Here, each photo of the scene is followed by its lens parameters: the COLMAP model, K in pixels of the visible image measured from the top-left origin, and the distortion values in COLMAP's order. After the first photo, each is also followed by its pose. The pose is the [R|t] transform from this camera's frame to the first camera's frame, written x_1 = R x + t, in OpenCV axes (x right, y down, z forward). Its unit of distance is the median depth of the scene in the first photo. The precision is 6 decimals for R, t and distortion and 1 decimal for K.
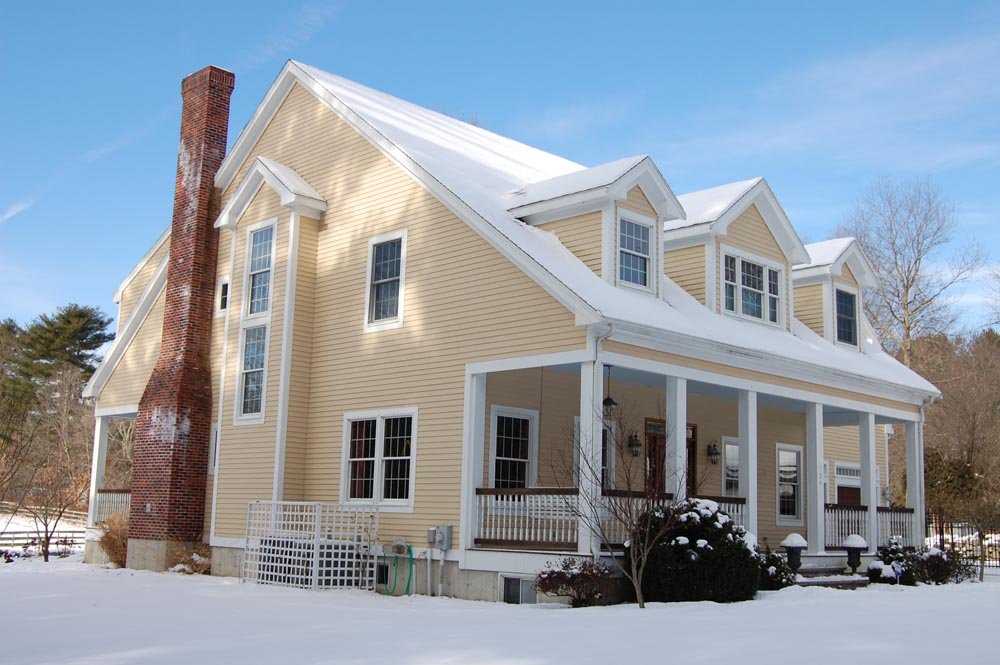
lens RADIAL K [[1078.2, 0, 501.2], [0, 1078.2, 350.1], [0, 0, 1]] dist [-0.015408, -0.001811]
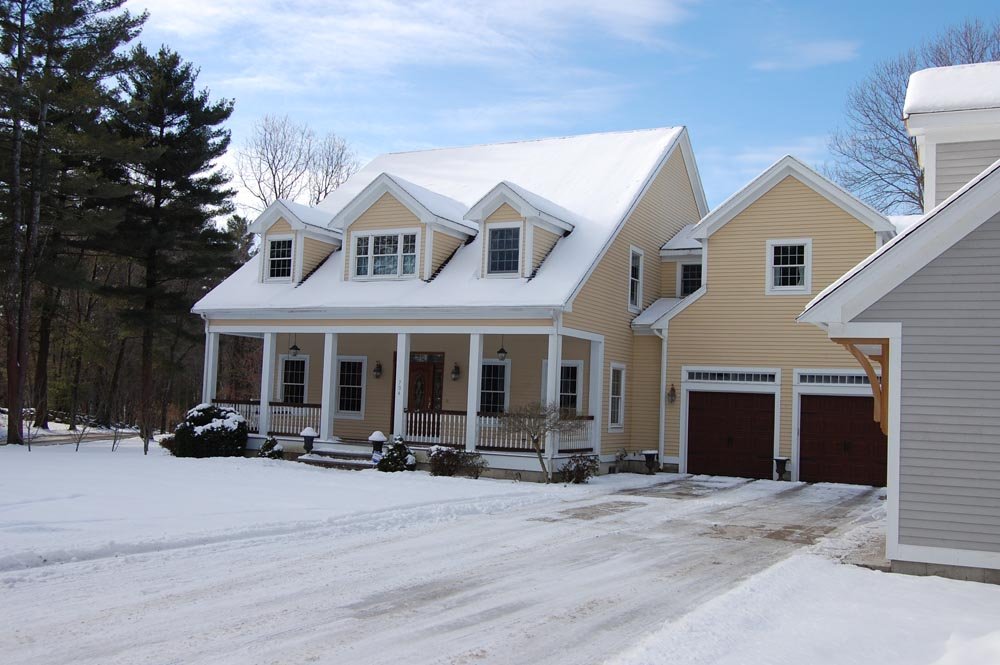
lens RADIAL K [[1001.4, 0, 500.0], [0, 1001.4, 332.5], [0, 0, 1]] dist [-0.060388, 0.009525]
pose [[0.319067, -0.082504, -0.944134, 1.528652], [0.117605, 0.991951, -0.046938, 0.123236], [0.940407, -0.096059, 0.326202, 0.731890]]
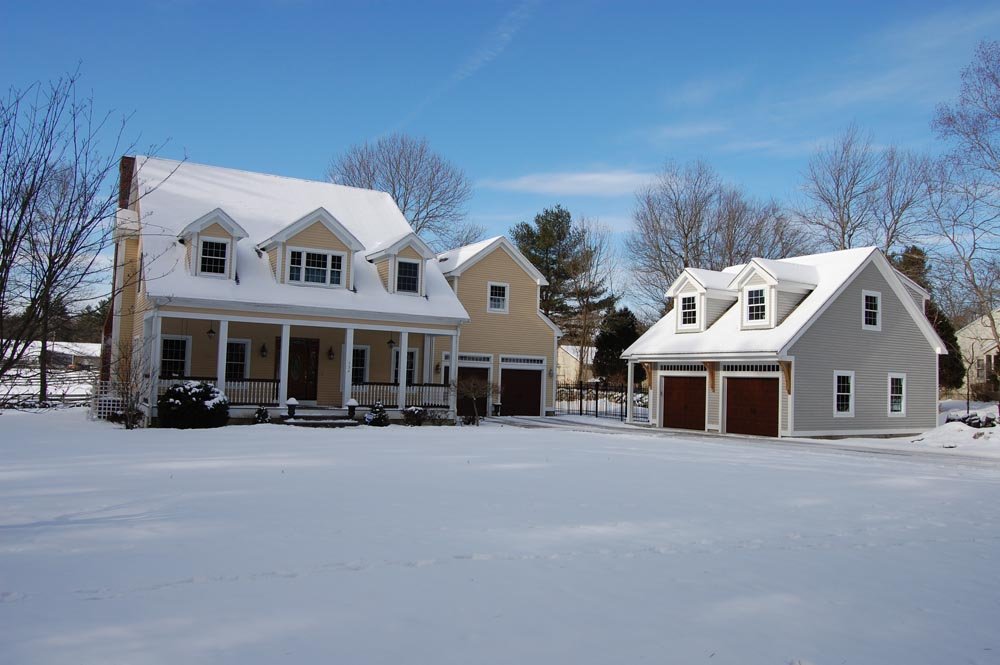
lens RADIAL K [[788.8, 0, 500.0], [0, 788.8, 332.5], [0, 0, 1]] dist [-0.083568, -0.000529]
pose [[0.971137, -0.012477, -0.238197, 0.890741], [0.034116, 0.995629, 0.086938, -0.053985], [0.236071, -0.092555, 0.967318, -0.256774]]
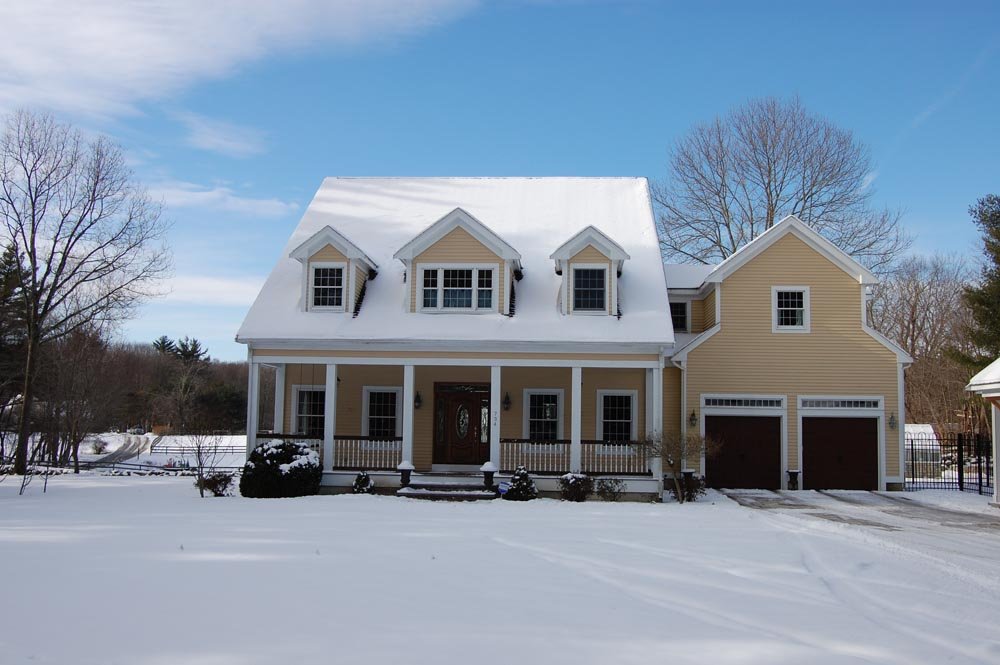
lens RADIAL K [[1001.4, 0, 500.0], [0, 1001.4, 332.5], [0, 0, 1]] dist [-0.060388, 0.009525]
pose [[0.671807, -0.087544, -0.735535, 1.266977], [0.118986, 0.992851, -0.009493, 0.020382], [0.731107, -0.081141, 0.677420, 0.152509]]
